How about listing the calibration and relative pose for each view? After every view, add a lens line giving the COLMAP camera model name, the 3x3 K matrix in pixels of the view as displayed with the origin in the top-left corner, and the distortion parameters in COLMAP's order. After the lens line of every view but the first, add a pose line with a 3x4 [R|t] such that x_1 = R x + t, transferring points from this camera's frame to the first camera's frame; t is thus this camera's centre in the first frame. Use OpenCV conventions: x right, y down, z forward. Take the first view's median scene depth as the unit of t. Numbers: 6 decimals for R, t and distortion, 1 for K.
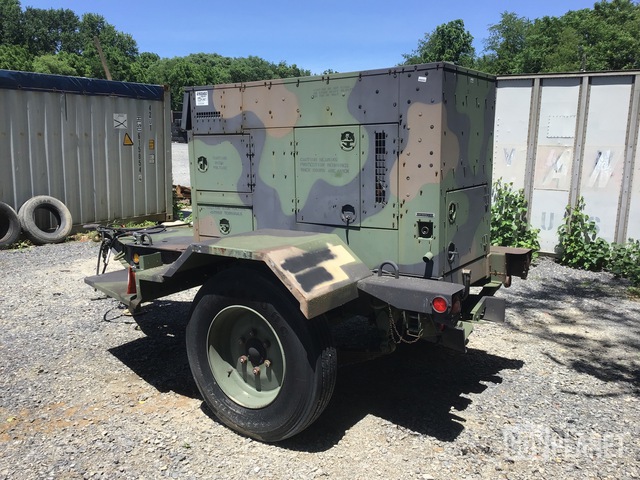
lens RADIAL K [[589.5, 0, 328.2], [0, 589.5, 238.7], [0, 0, 1]] dist [0.078188, -0.007972]
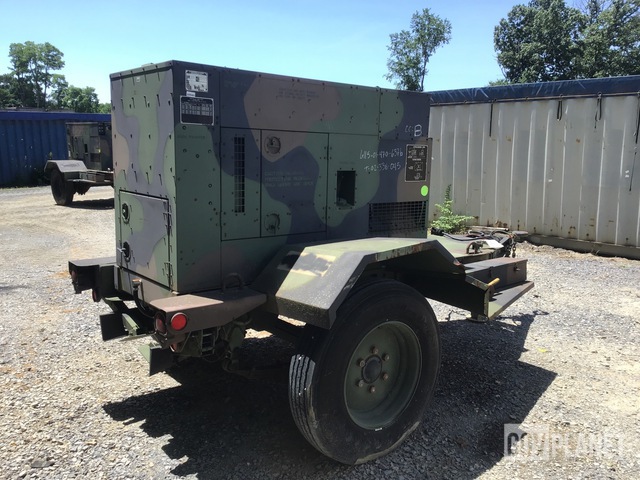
lens RADIAL K [[570.0, 0, 326.7], [0, 570.0, 237.8], [0, 0, 1]] dist [0.129451, -0.280563]
pose [[-0.293363, 0.151427, -0.943932, 0.809454], [-0.162307, 0.965152, 0.205274, -0.203439], [0.942122, 0.213427, -0.258563, 1.216639]]
